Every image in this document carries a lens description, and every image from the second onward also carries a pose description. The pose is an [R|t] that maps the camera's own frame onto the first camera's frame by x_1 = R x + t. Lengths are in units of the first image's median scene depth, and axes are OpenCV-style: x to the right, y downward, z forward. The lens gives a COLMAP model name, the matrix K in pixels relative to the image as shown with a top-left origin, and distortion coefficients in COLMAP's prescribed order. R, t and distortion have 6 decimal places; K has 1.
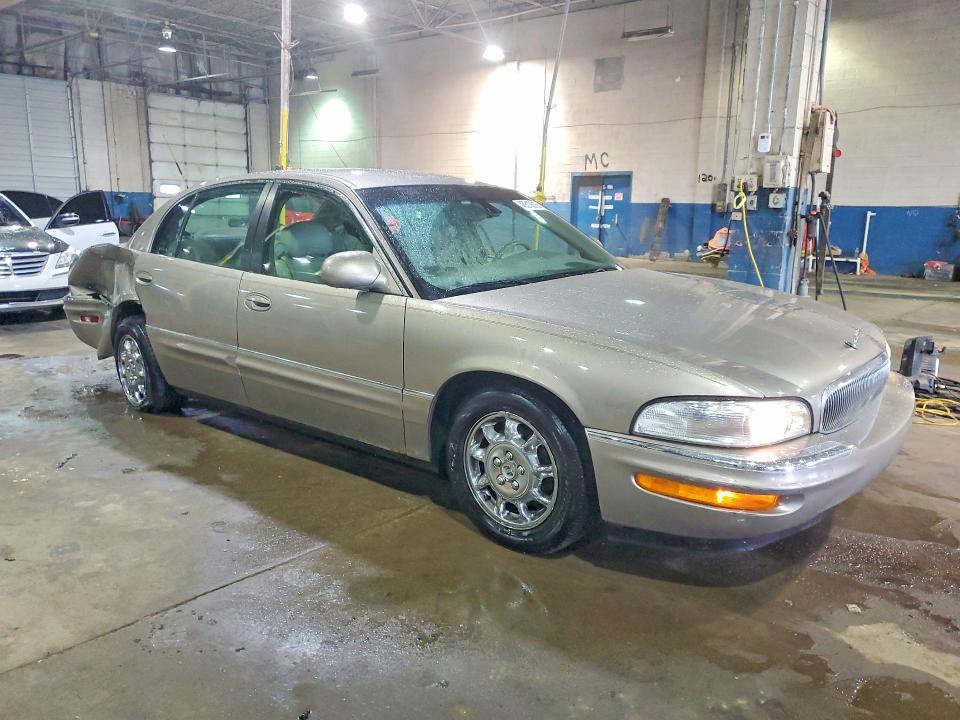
lens RADIAL K [[747.7, 0, 486.6], [0, 747.7, 360.7], [0, 0, 1]] dist [0.015190, 0.001212]
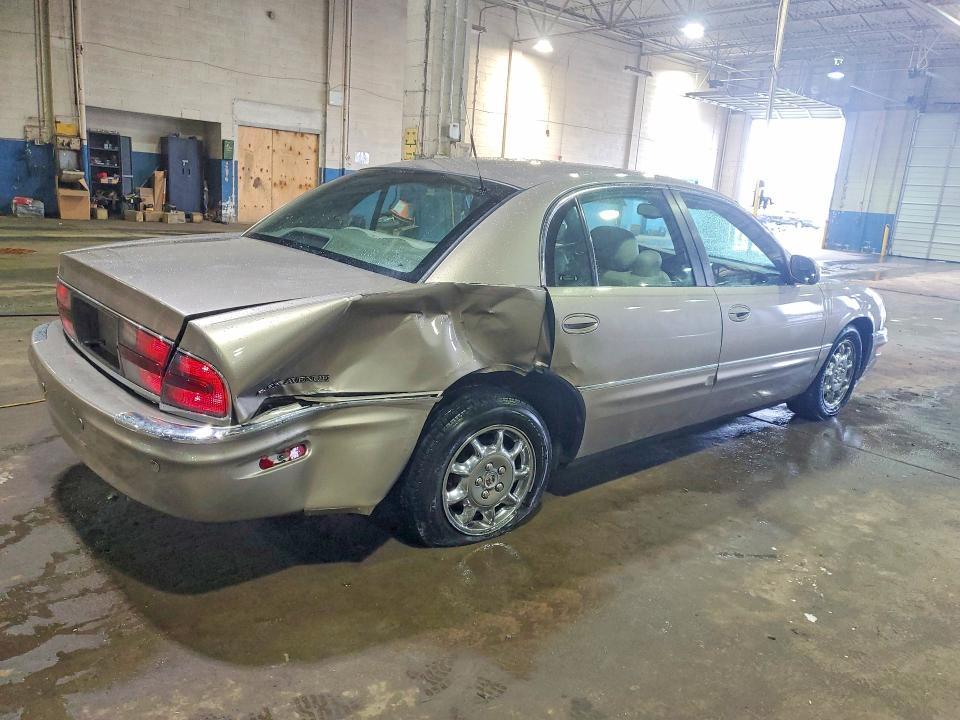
lens RADIAL K [[747.7, 0, 487.4], [0, 747.7, 361.5], [0, 0, 1]] dist [0.015190, 0.001212]
pose [[0.131481, -0.234258, 0.963242, -1.341456], [0.123023, 0.968022, 0.218628, -0.278302], [-0.983655, 0.089756, 0.156096, 1.156794]]
